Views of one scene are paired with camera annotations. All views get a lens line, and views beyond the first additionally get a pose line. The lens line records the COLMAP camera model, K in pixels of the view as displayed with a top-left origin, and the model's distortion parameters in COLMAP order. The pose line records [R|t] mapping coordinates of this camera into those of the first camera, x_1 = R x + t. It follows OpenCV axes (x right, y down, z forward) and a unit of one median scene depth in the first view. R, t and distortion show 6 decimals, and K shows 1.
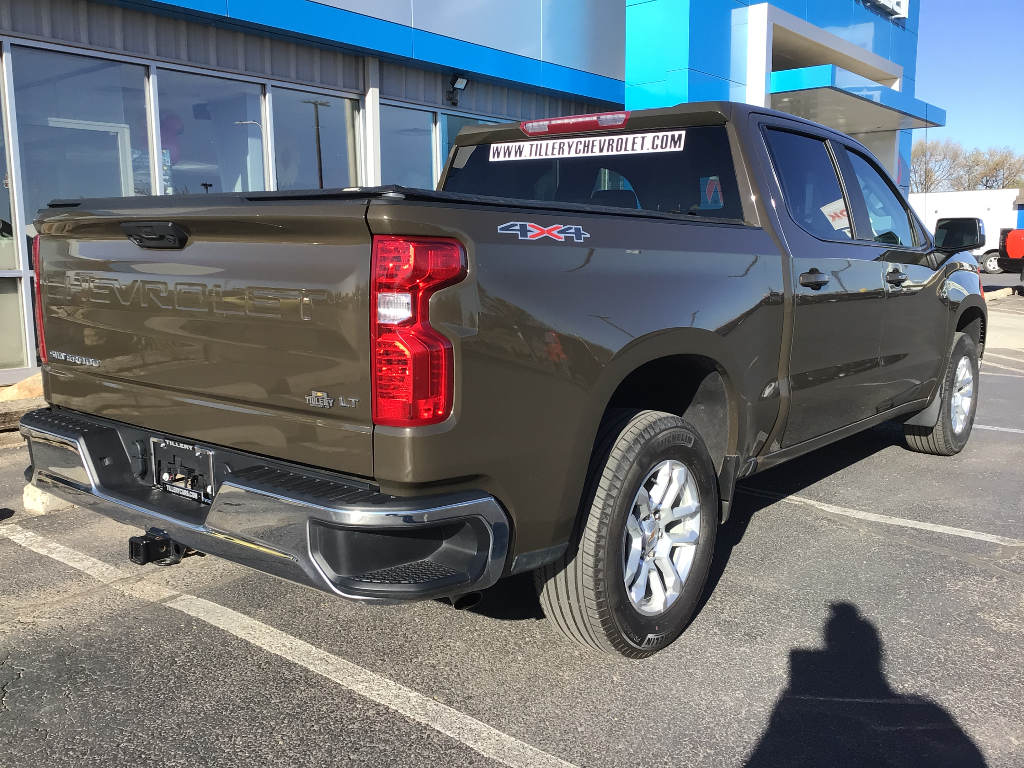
lens RADIAL K [[906.9, 0, 509.4], [0, 906.9, 383.5], [0, 0, 1]] dist [0.071350, -0.082337]
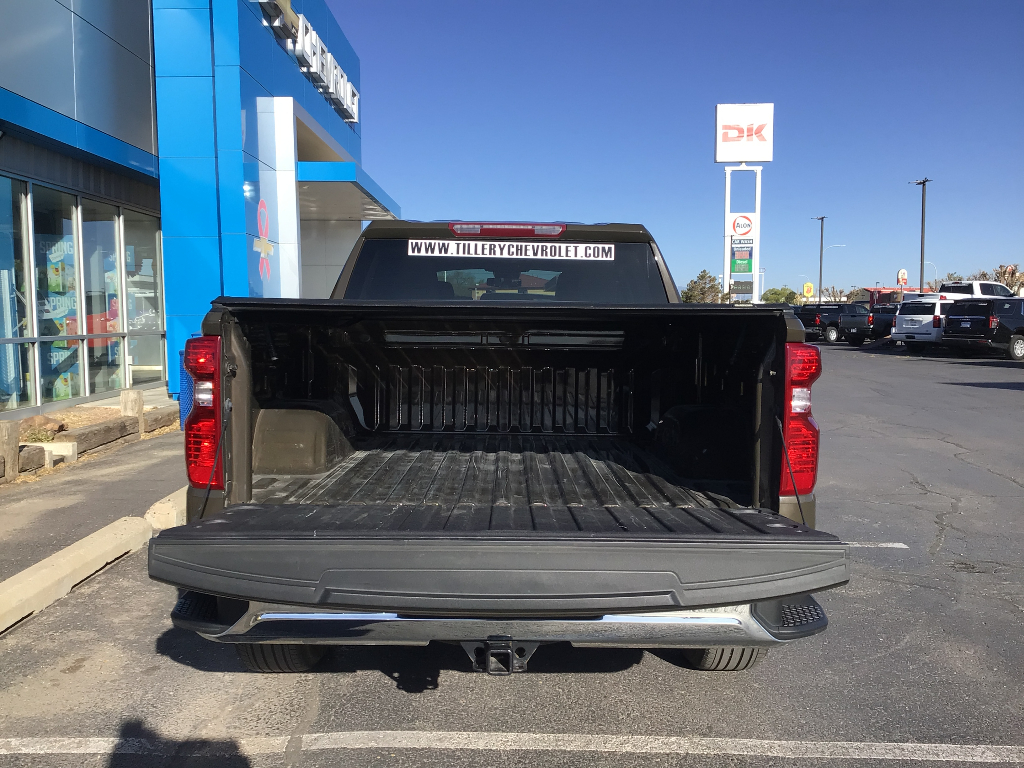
lens RADIAL K [[906.9, 0, 510.8], [0, 906.9, 381.8], [0, 0, 1]] dist [0.071350, -0.082337]
pose [[0.777190, -0.039846, 0.628003, -0.655289], [0.087214, 0.995182, -0.044788, -0.046202], [-0.623193, 0.089579, 0.776921, 0.138690]]
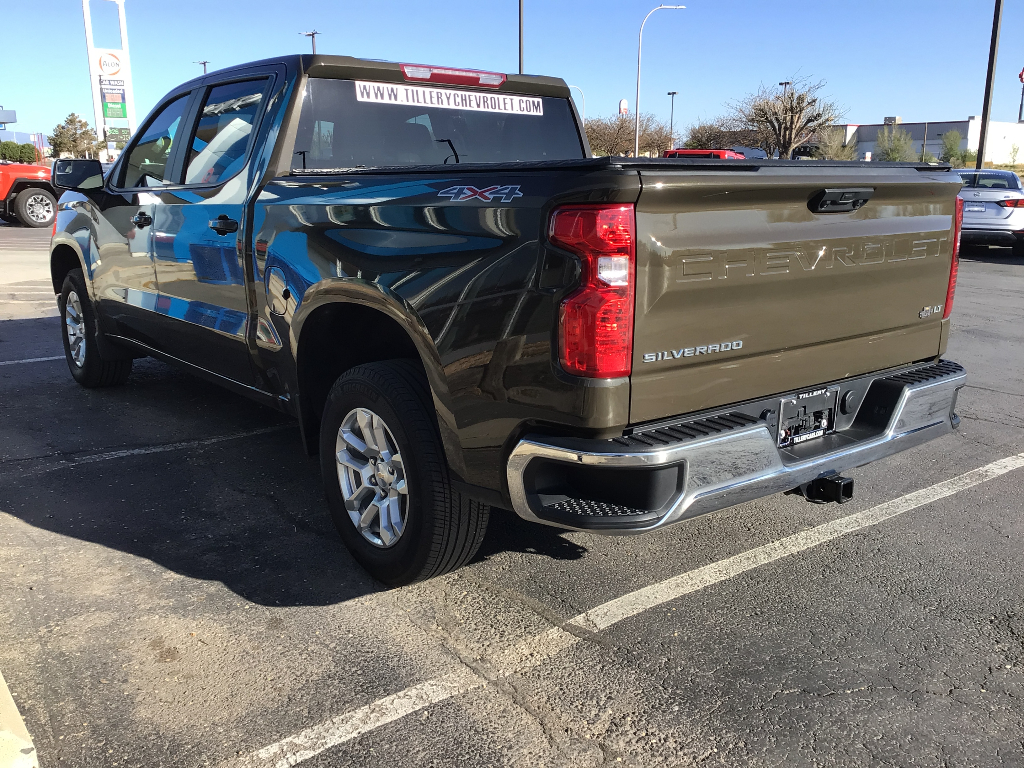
lens RADIAL K [[906.9, 0, 509.7], [0, 906.9, 382.1], [0, 0, 1]] dist [0.071350, -0.082337]
pose [[0.223516, -0.217955, 0.950019, -0.994781], [0.141084, 0.971648, 0.189724, -0.137652], [-0.964436, 0.091626, 0.247929, 0.727367]]
